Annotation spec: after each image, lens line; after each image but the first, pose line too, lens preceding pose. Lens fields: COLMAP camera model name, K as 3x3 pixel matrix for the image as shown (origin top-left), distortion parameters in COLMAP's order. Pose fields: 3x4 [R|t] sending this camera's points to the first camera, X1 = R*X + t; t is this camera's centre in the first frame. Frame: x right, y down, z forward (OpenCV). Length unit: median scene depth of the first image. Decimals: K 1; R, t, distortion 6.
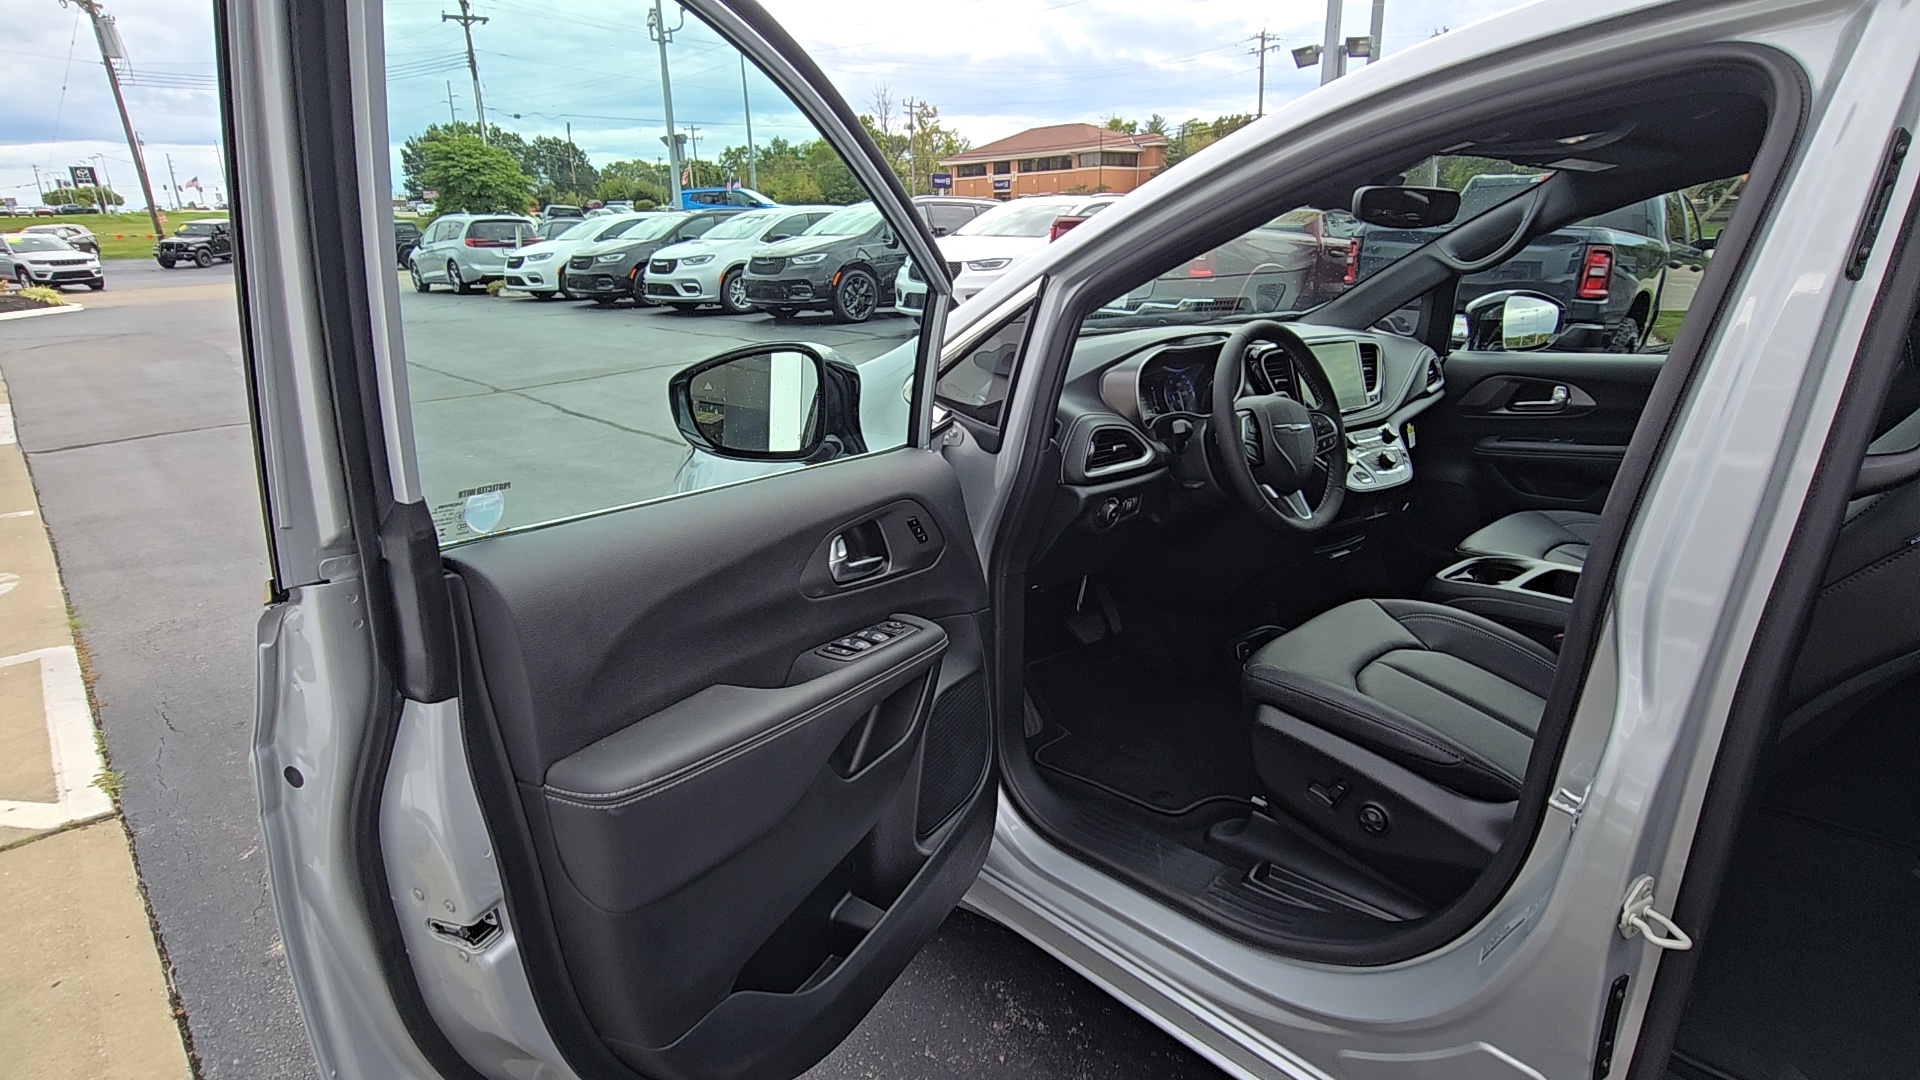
lens RADIAL K [[967.6, 0, 948.0], [0, 967.6, 542.6], [0, 0, 1]] dist [-0.001354, 0.000263]
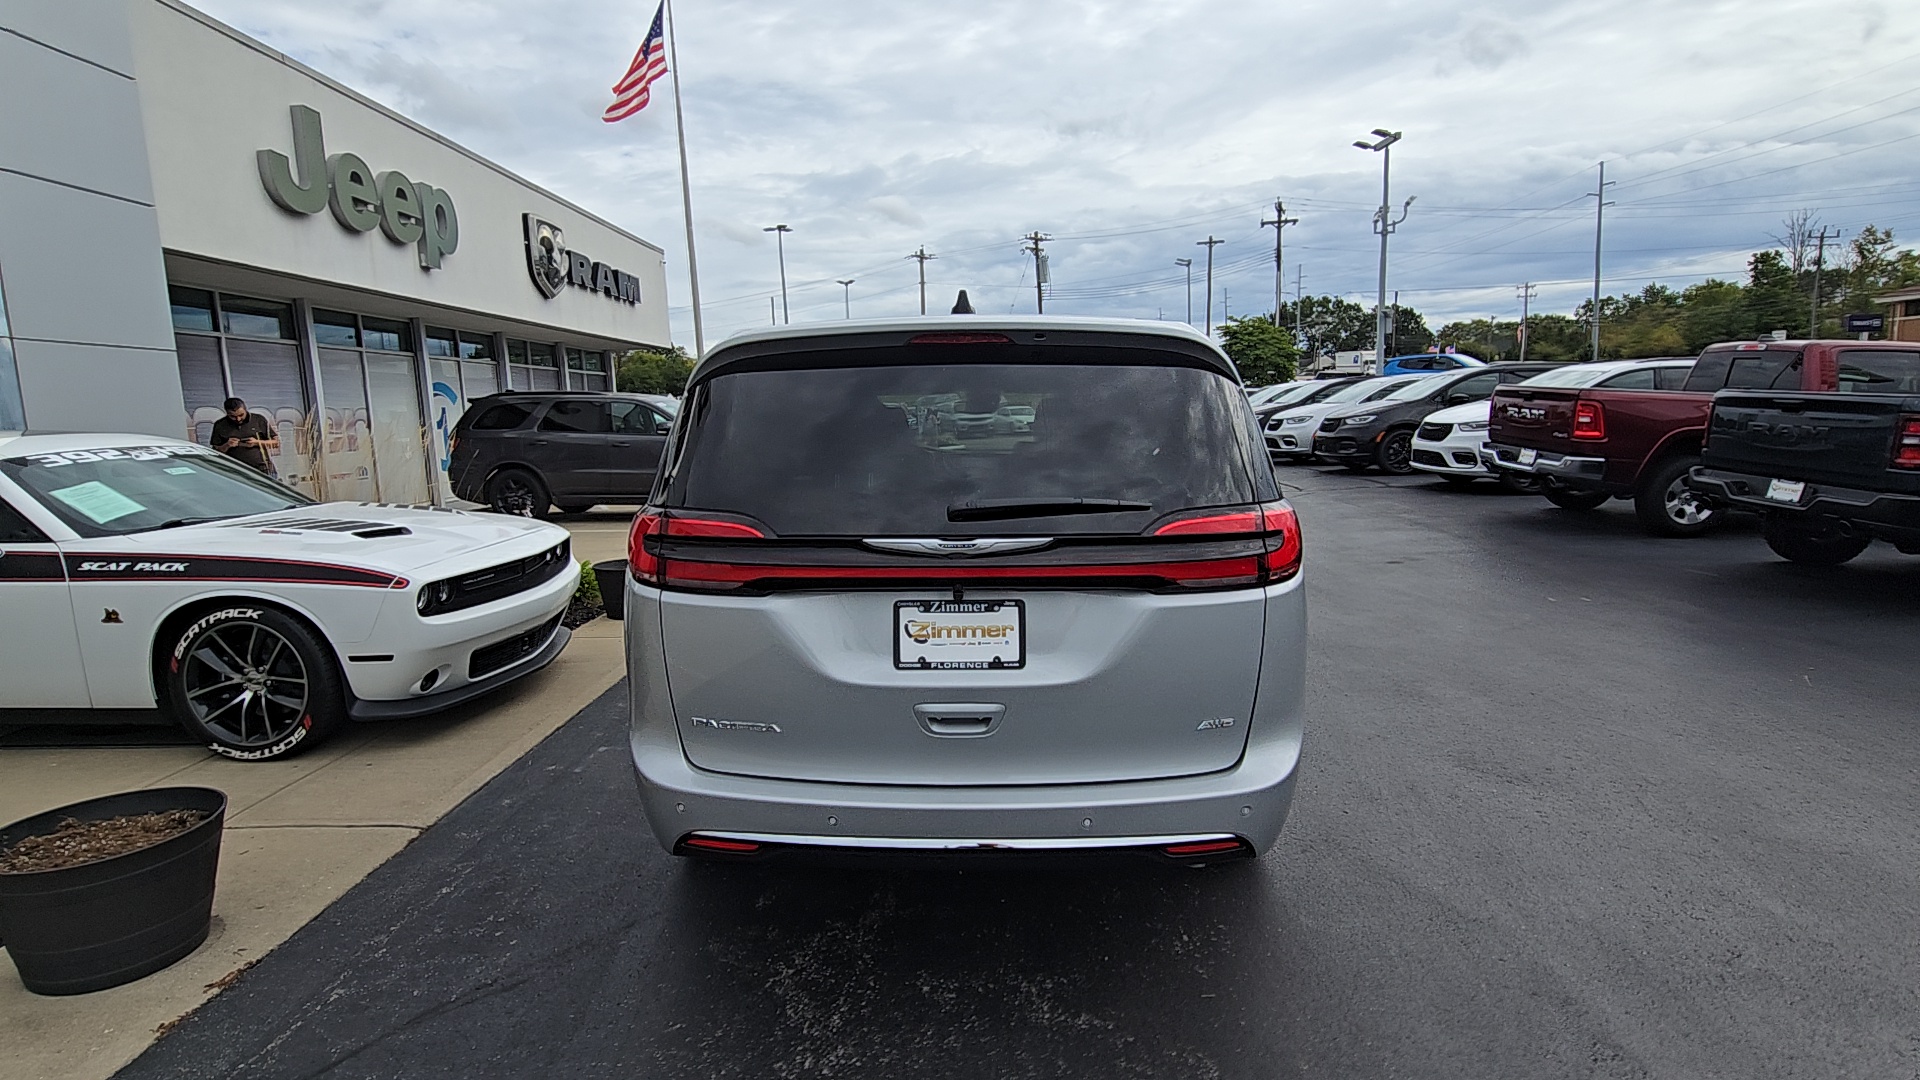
lens RADIAL K [[967.6, 0, 949.5], [0, 967.6, 544.2], [0, 0, 1]] dist [-0.001354, 0.000263]
pose [[0.698260, 0.097716, -0.709143, 0.262090], [-0.205493, 0.976307, -0.067809, 0.027679], [0.685715, 0.193073, 0.701796, -0.104970]]
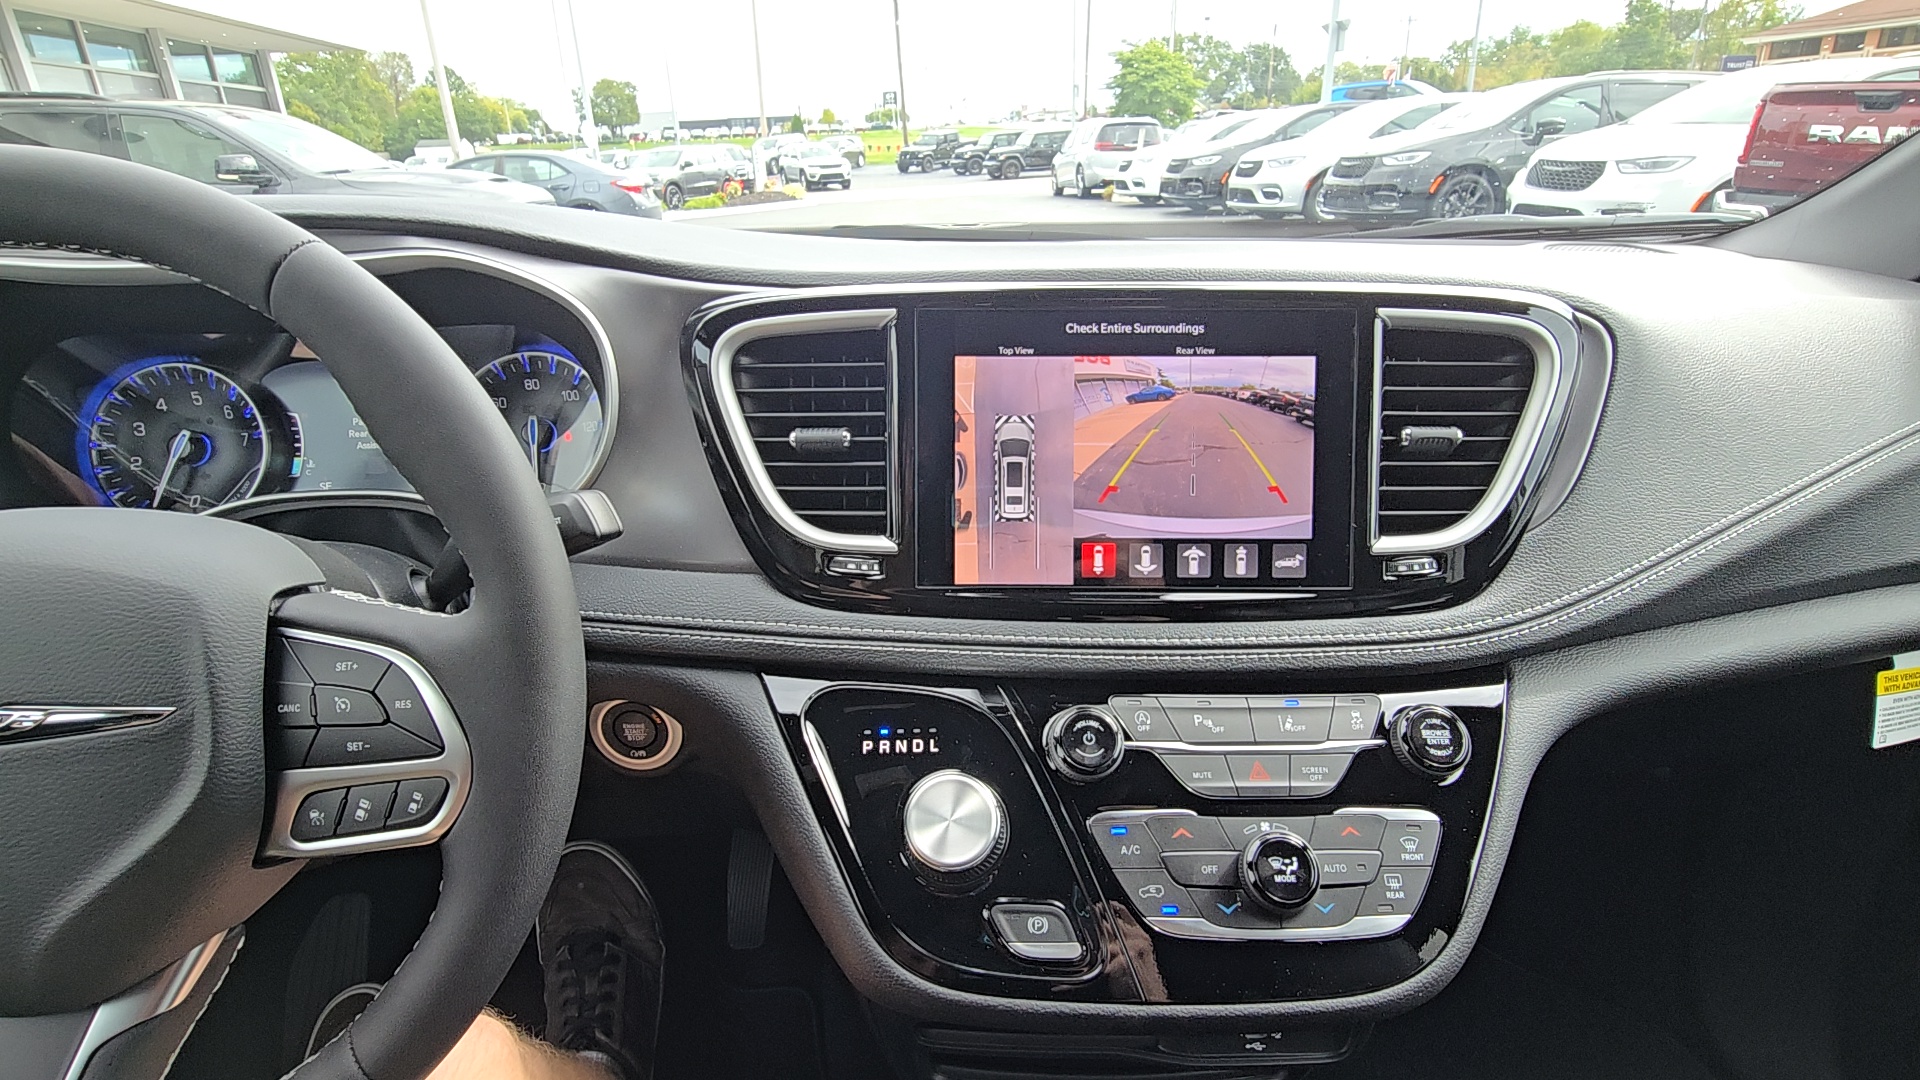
lens RADIAL K [[967.6, 0, 953.6], [0, 967.6, 543.2], [0, 0, 1]] dist [-0.001354, 0.000263]
pose [[0.798109, 0.221680, -0.560250, 0.057347], [-0.174165, 0.975042, 0.137698, -0.019764], [0.576792, -0.012322, 0.816798, 0.089375]]
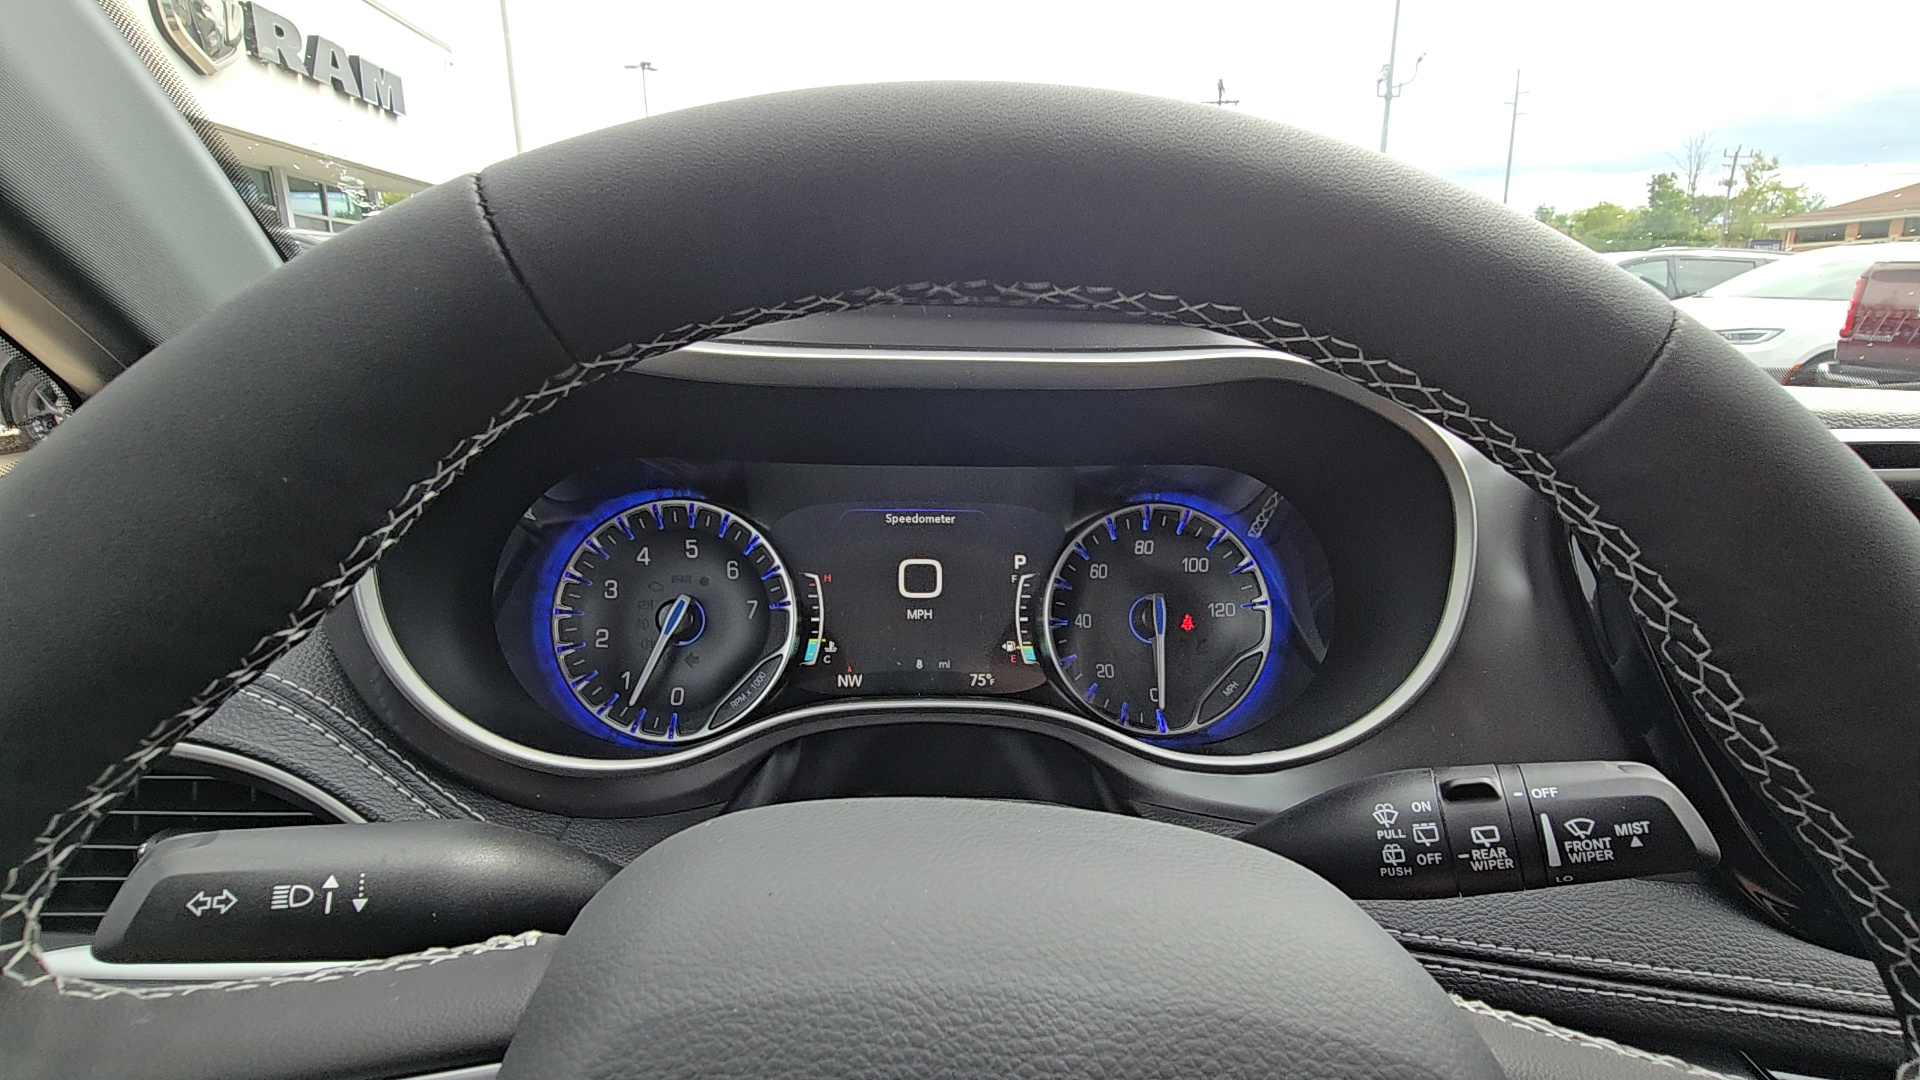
lens RADIAL K [[967.6, 0, 952.8], [0, 967.6, 548.2], [0, 0, 1]] dist [-0.001354, 0.000263]
pose [[0.772312, 0.175596, -0.610491, 0.036116], [-0.214087, 0.976762, 0.010113, -0.017142], [0.598081, 0.122887, 0.791959, 0.086765]]
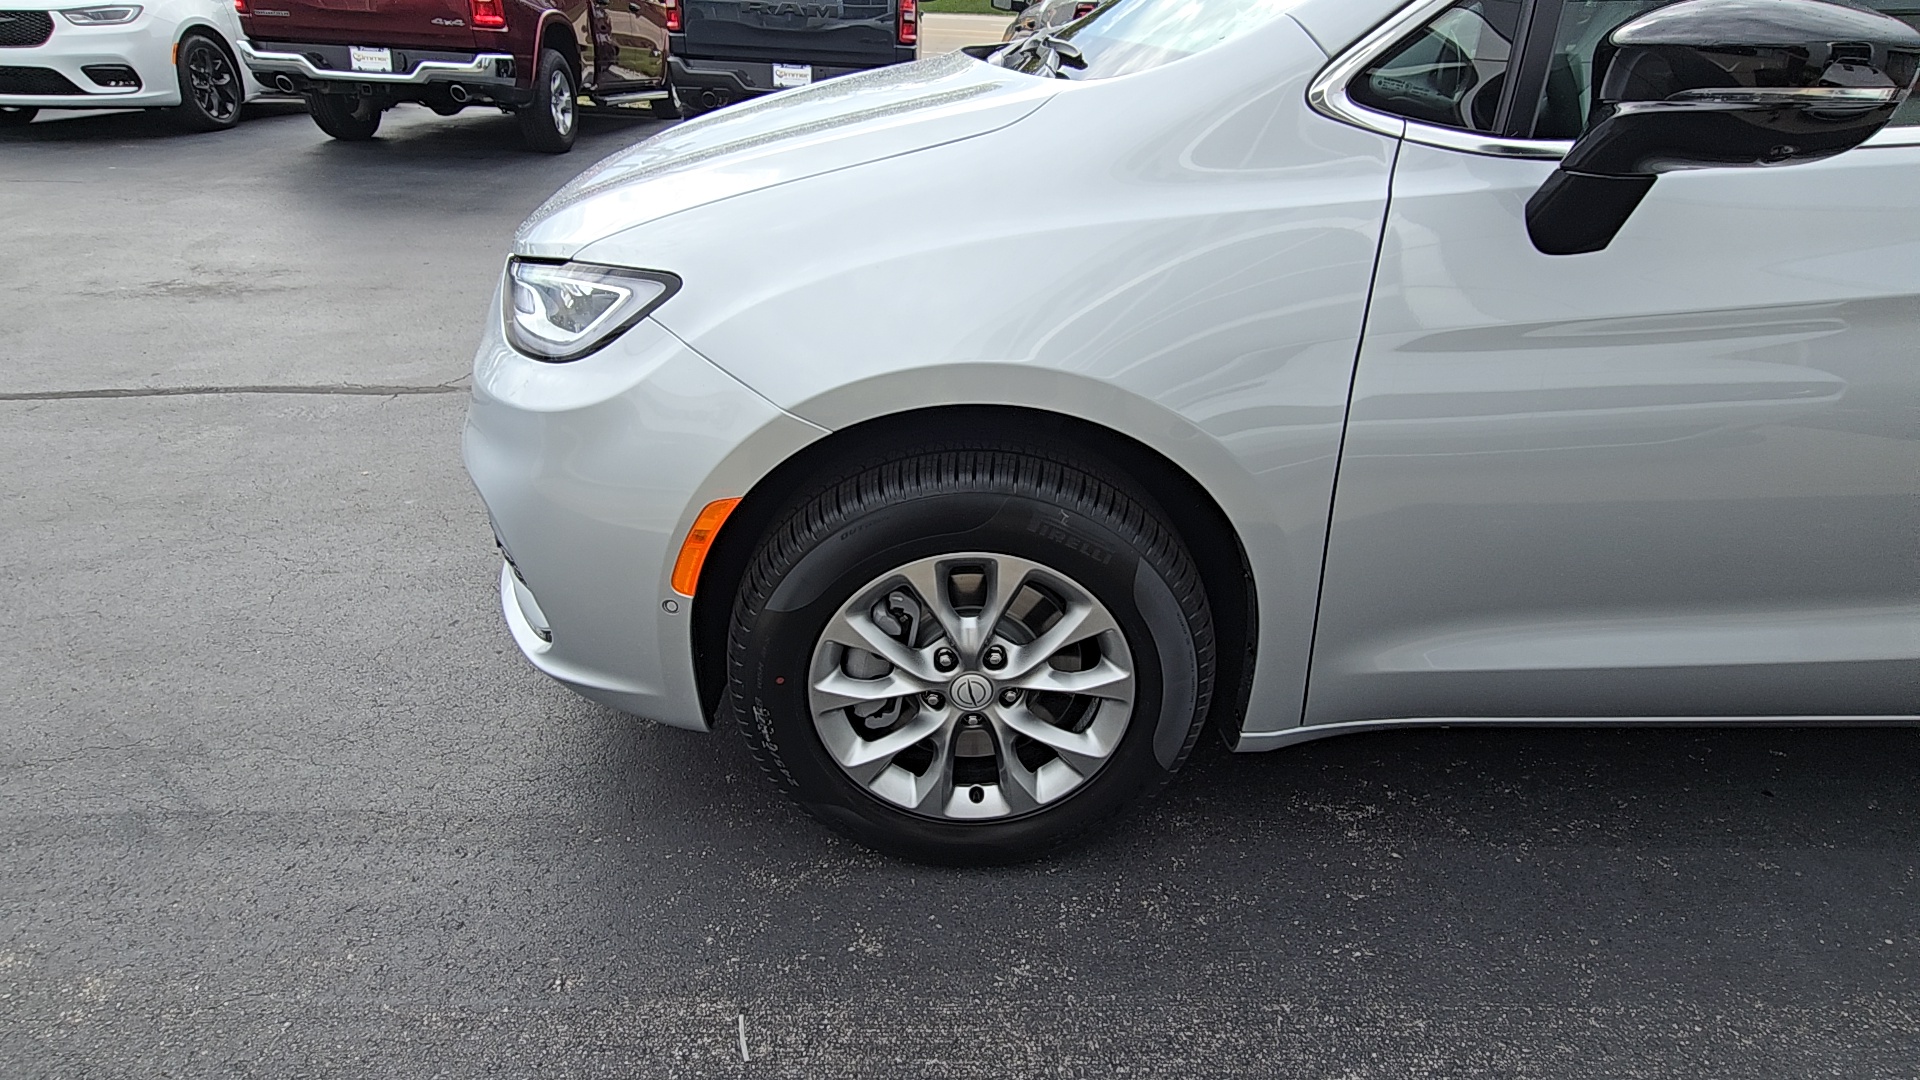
lens RADIAL K [[967.6, 0, 945.7], [0, 967.6, 541.9], [0, 0, 1]] dist [-0.001354, 0.000263]
pose [[0.682197, -0.345430, 0.644426, -0.071802], [0.207824, 0.936620, 0.282049, -0.011409], [-0.701011, -0.058486, 0.710748, 0.068622]]
